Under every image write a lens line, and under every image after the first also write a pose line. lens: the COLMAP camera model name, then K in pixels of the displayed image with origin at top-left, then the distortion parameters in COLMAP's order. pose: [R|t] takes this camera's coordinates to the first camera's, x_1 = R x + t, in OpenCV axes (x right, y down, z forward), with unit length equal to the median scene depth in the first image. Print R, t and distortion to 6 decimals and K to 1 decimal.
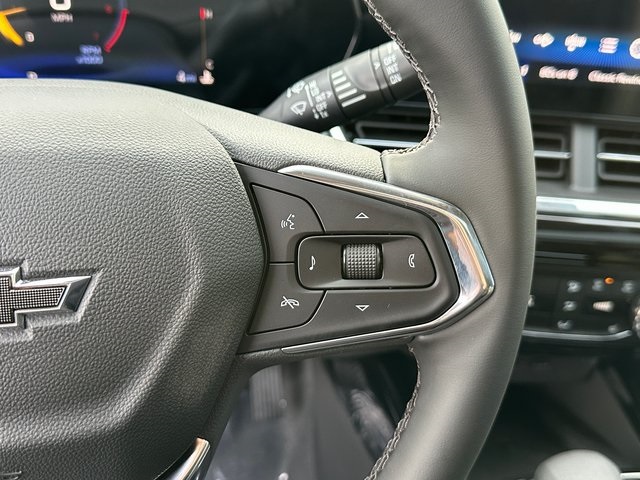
lens RADIAL K [[648.5, 0, 320.6], [0, 648.5, 245.0], [0, 0, 1]] dist [0.211538, -0.480690]
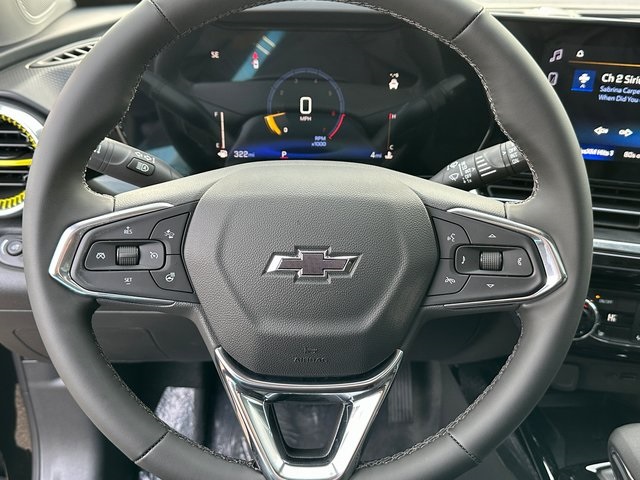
lens RADIAL K [[648.5, 0, 320.6], [0, 648.5, 245.0], [0, 0, 1]] dist [0.211538, -0.480690]
pose [[0.982880, 0.045278, -0.178596, -0.076068], [-0.060496, 0.994901, -0.080704, 0.149047], [0.174031, 0.090126, 0.980607, -0.851524]]
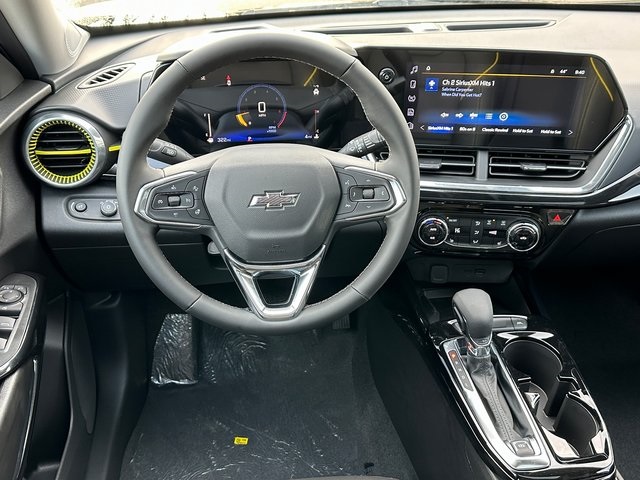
lens RADIAL K [[657.8, 0, 311.9], [0, 657.8, 240.0], [0, 0, 1]] dist [0.260958, -0.640608]
pose [[0.992856, -0.005598, -0.119189, 0.169668], [0.000126, 0.998947, -0.045873, 0.404154], [0.119320, 0.045530, 0.991811, -2.354382]]
